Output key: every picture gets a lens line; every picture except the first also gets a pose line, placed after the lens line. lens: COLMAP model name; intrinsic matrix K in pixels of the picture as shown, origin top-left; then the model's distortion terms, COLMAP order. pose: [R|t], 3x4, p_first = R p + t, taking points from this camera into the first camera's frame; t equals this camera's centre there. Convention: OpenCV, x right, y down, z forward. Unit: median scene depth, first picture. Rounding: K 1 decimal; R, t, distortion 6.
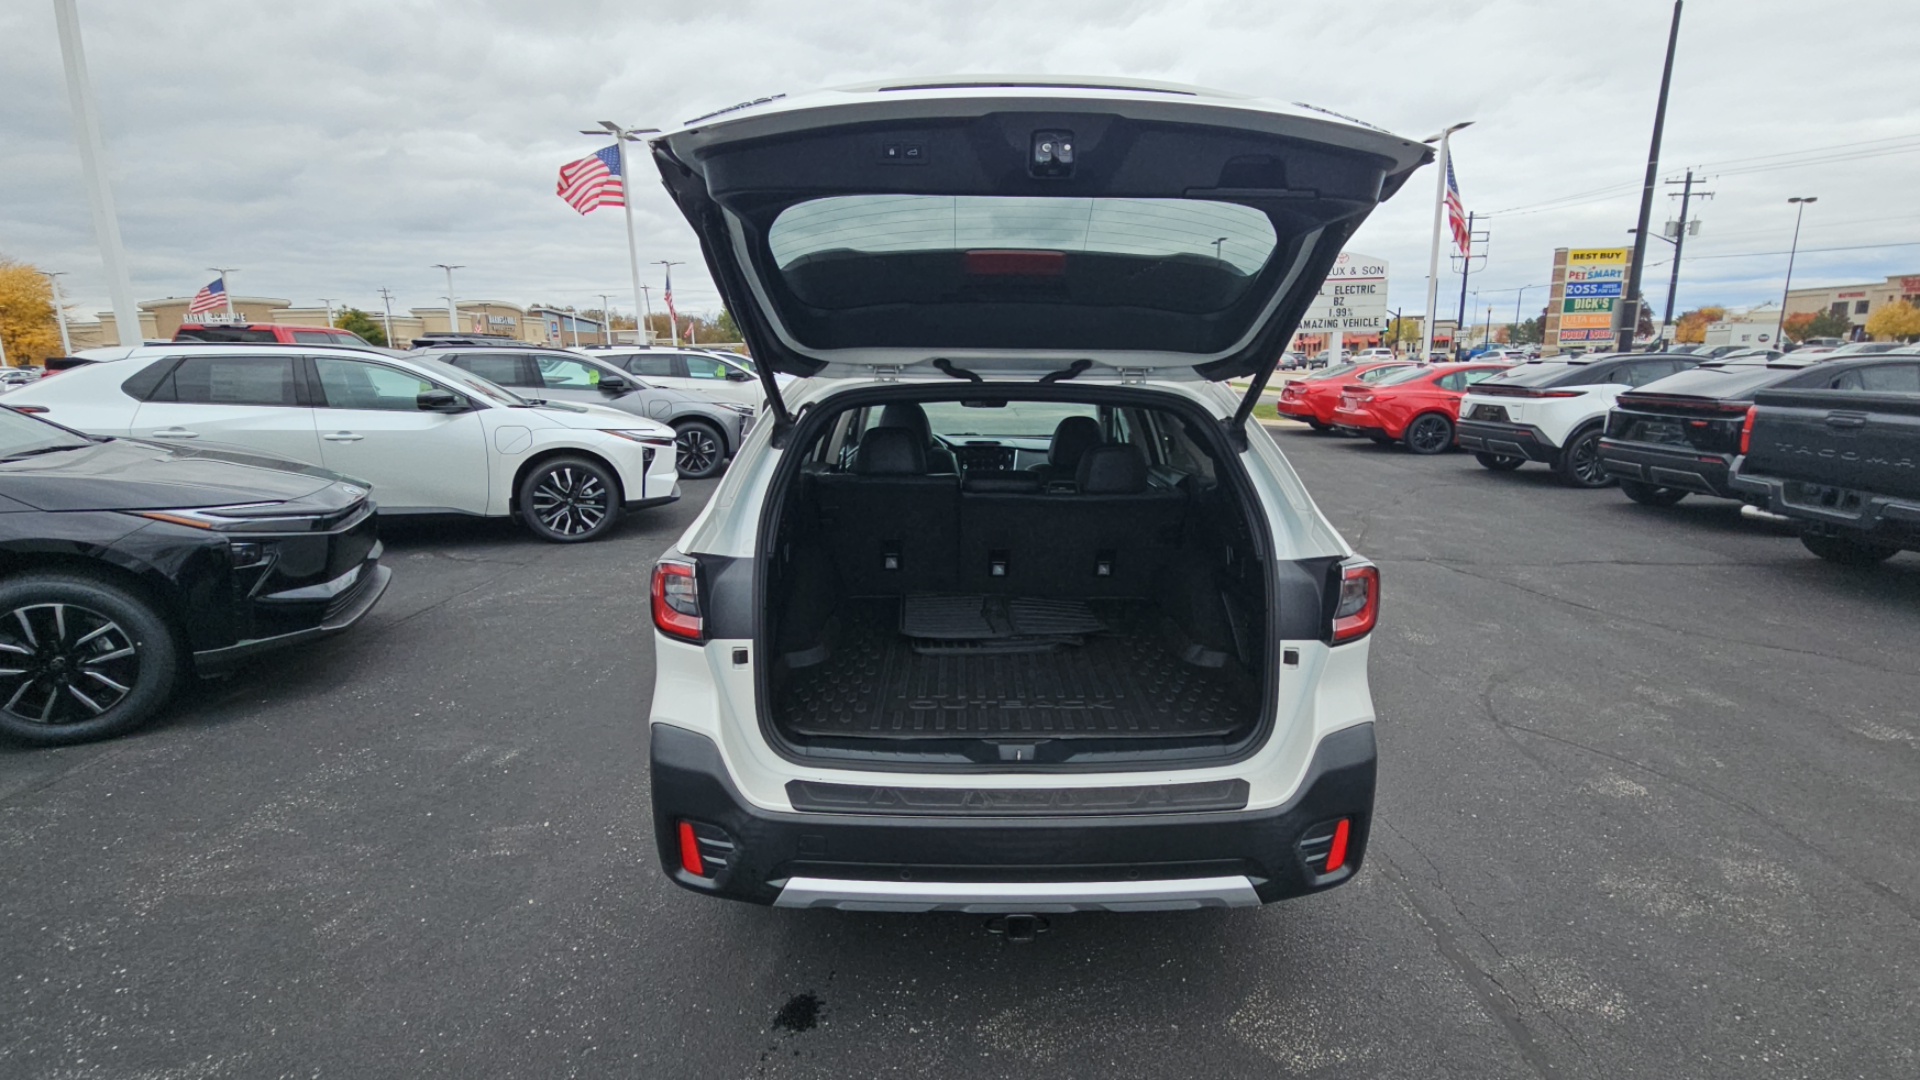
lens RADIAL K [[855.8, 0, 977.9], [0, 855.8, 546.4], [0, 0, 1]] dist [0.010231, -0.007274]
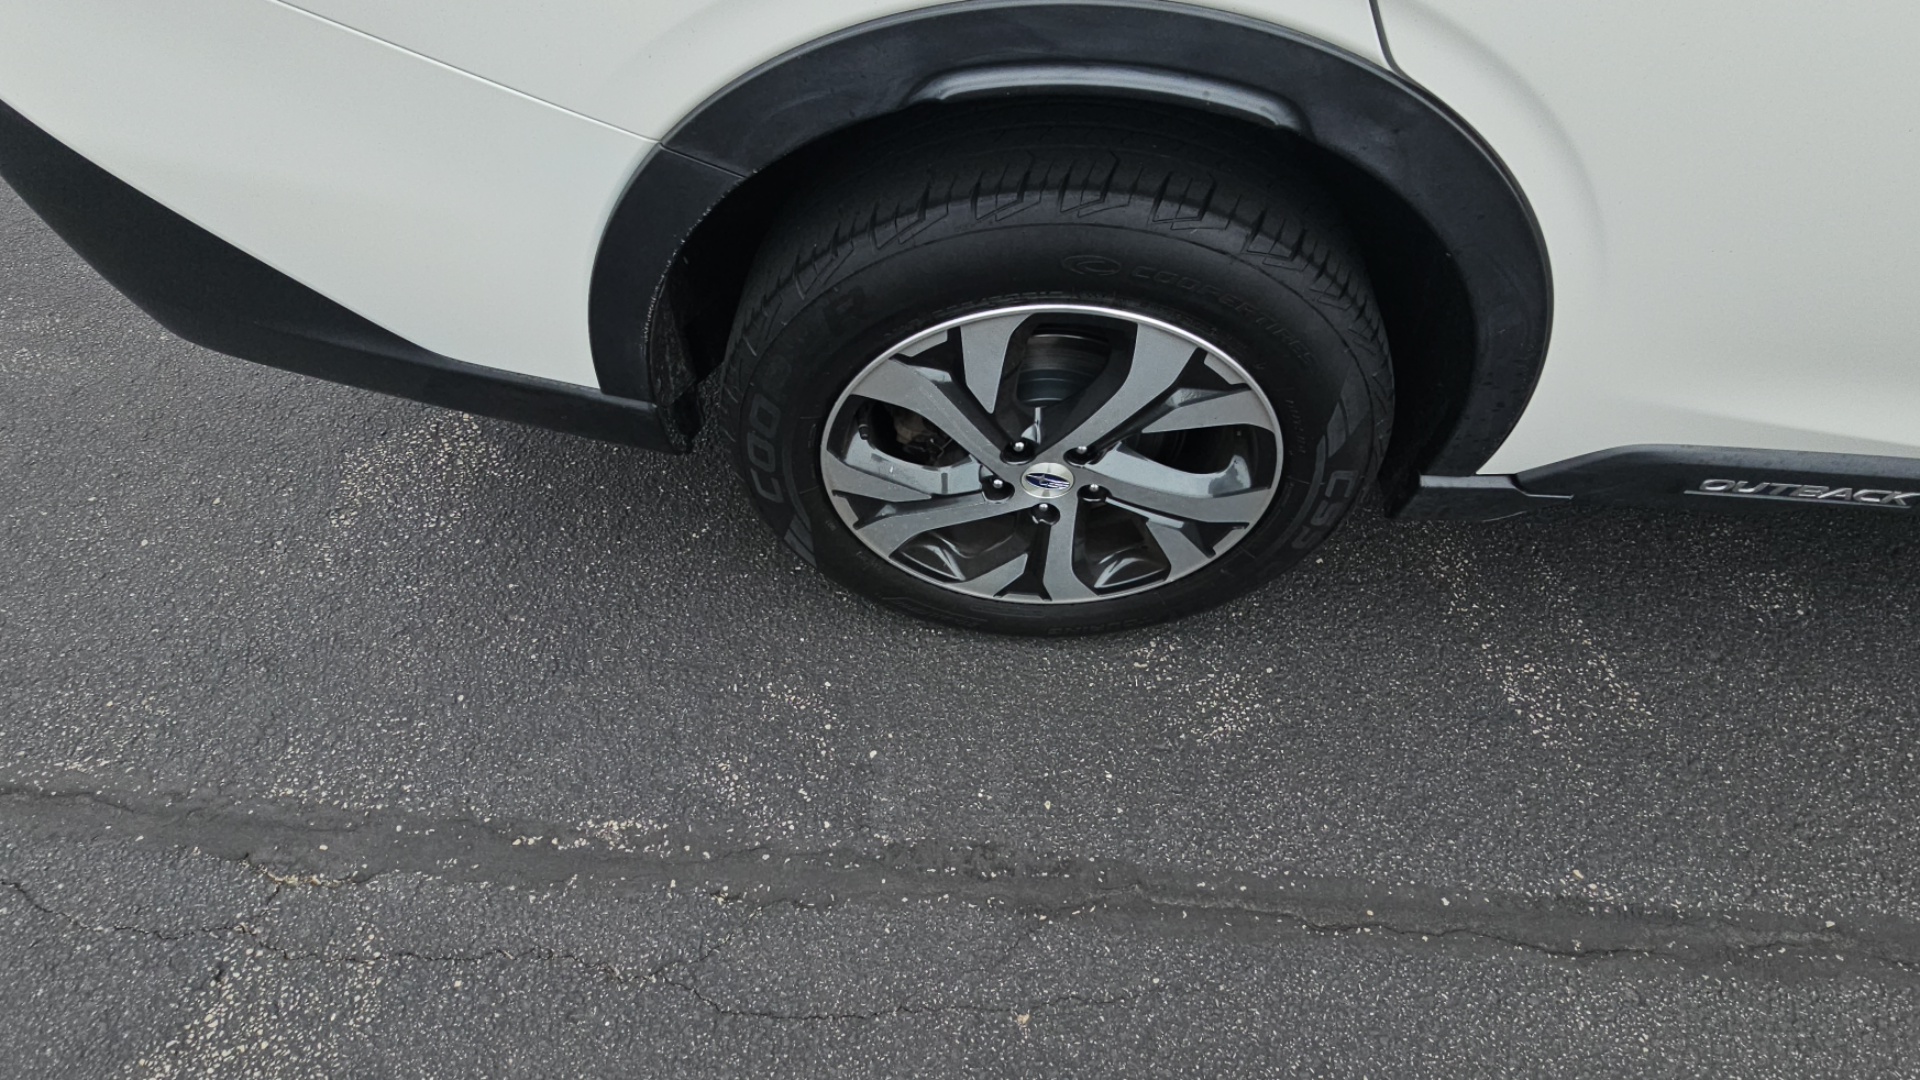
lens RADIAL K [[855.8, 0, 1009.5], [0, 855.8, 558.7], [0, 0, 1]] dist [0.010231, -0.007274]
pose [[-0.070094, 0.840786, -0.536810, 0.216516], [-0.230368, 0.509944, 0.828787, -0.014690], [0.970576, 0.181757, 0.157946, 0.396095]]
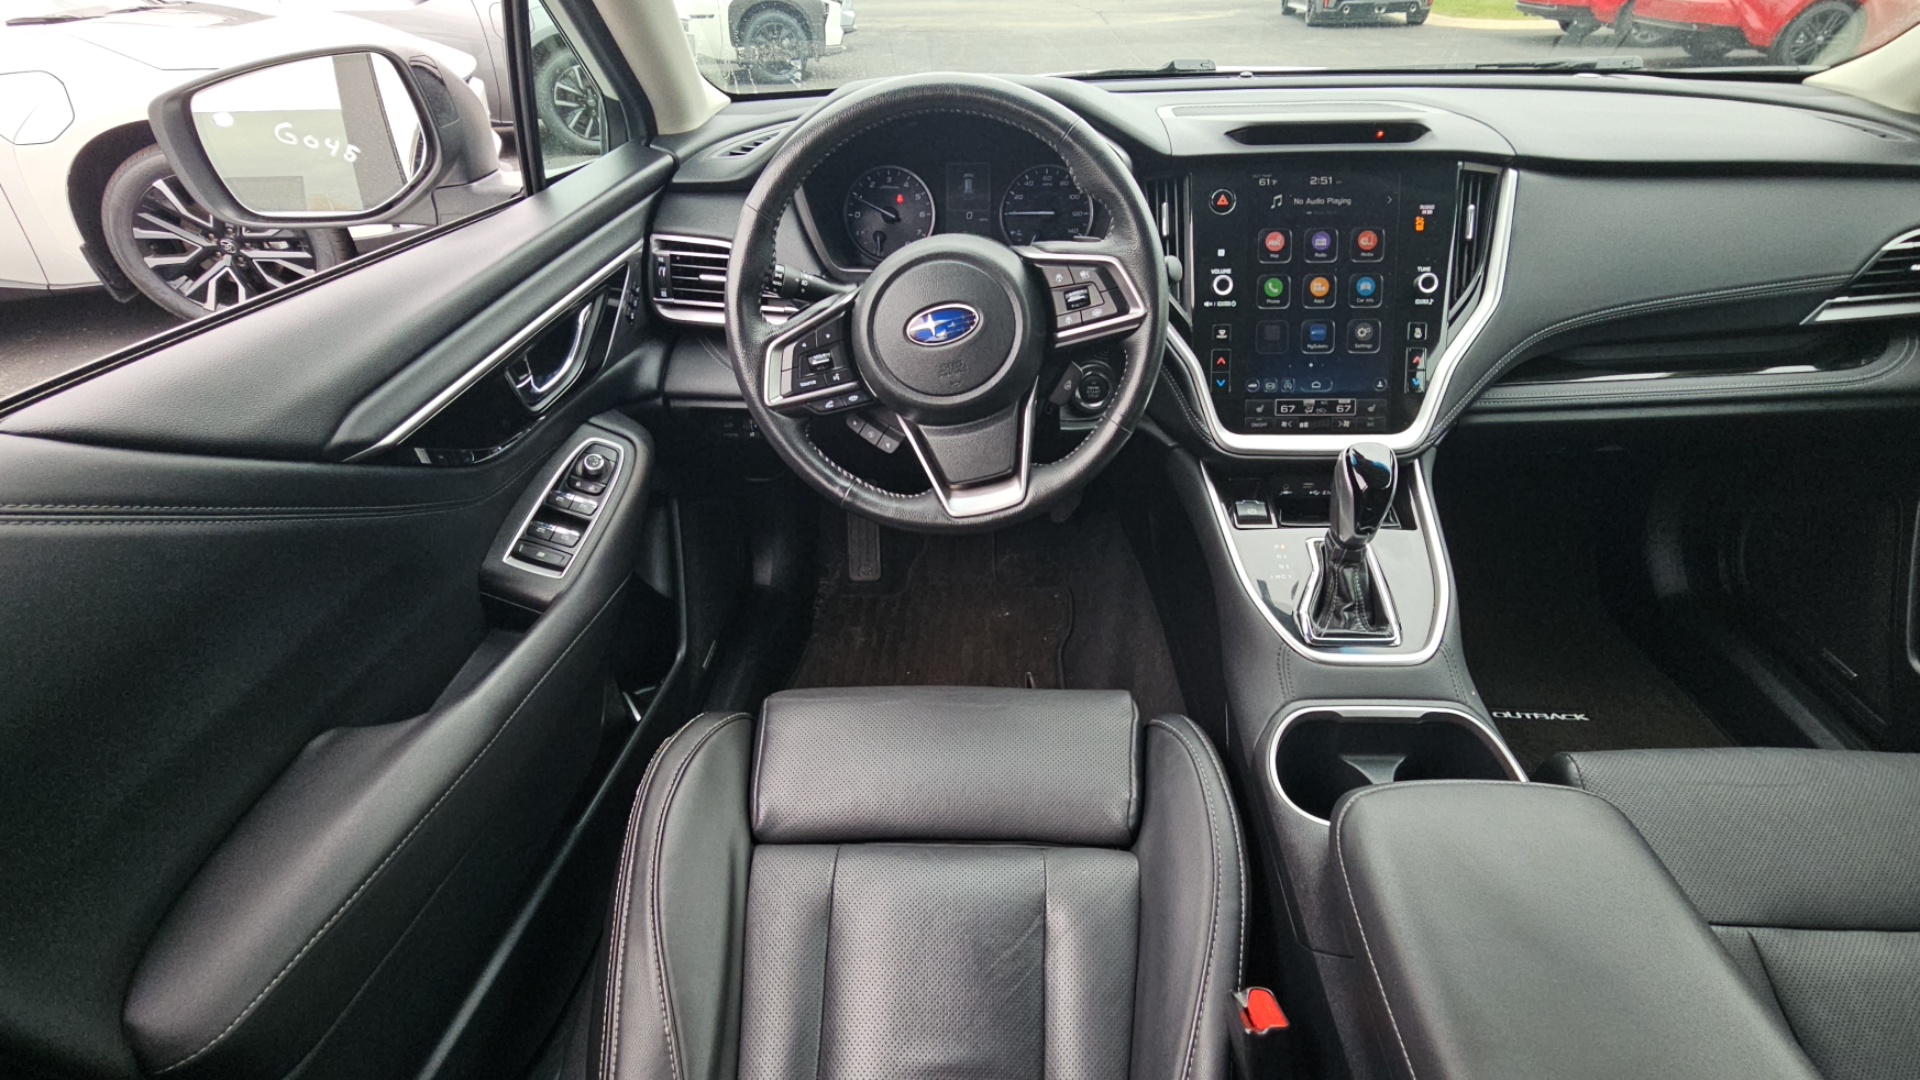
lens RADIAL K [[855.8, 0, 975.7], [0, 855.8, 541.5], [0, 0, 1]] dist [0.010231, -0.007274]
pose [[0.997814, 0.011076, -0.065144, -0.037713], [0.014226, 0.926729, 0.375461, -0.073747], [0.064529, -0.375567, 0.924546, 0.539788]]
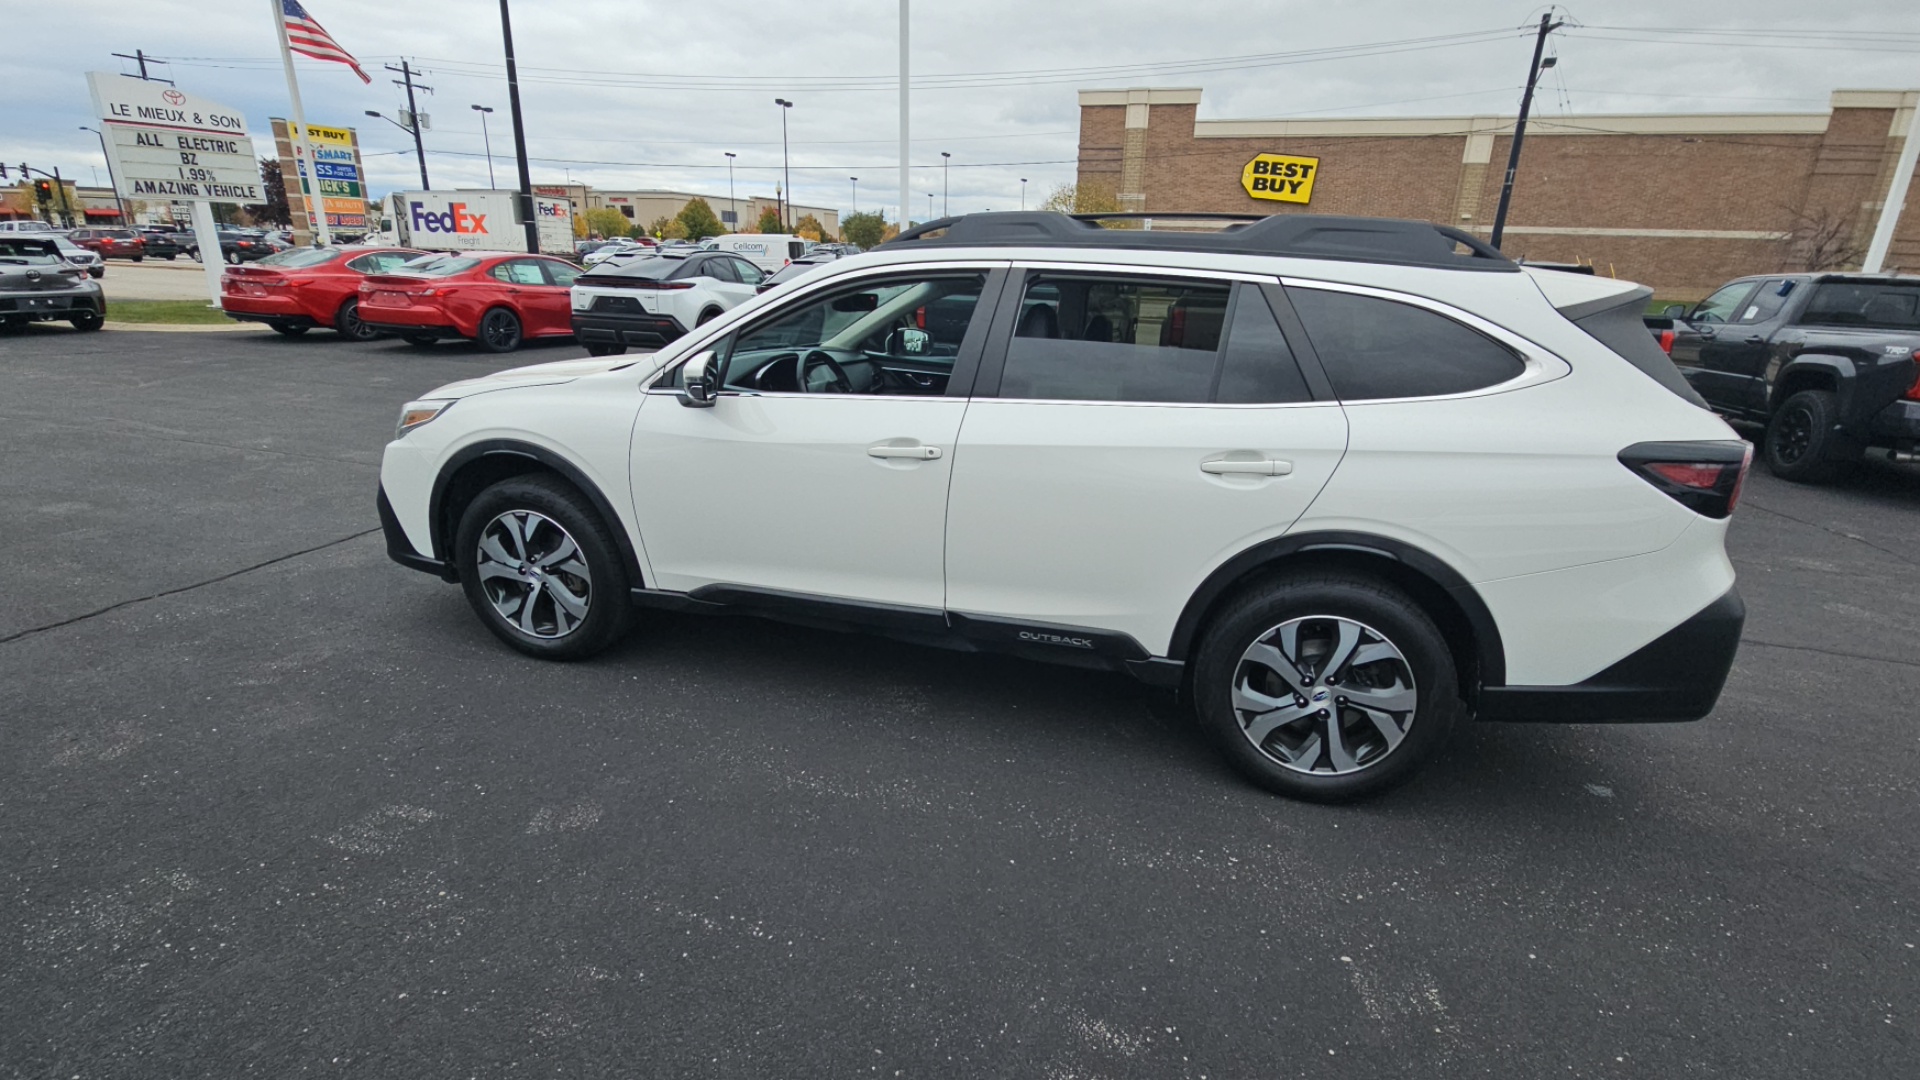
lens RADIAL K [[855.8, 0, 982.1], [0, 855.8, 544.2], [0, 0, 1]] dist [0.010231, -0.007274]
pose [[0.296861, -0.283487, 0.911871, -0.460930], [0.173367, 0.955049, 0.240470, -0.082020], [-0.939051, 0.086703, 0.332664, 0.422587]]
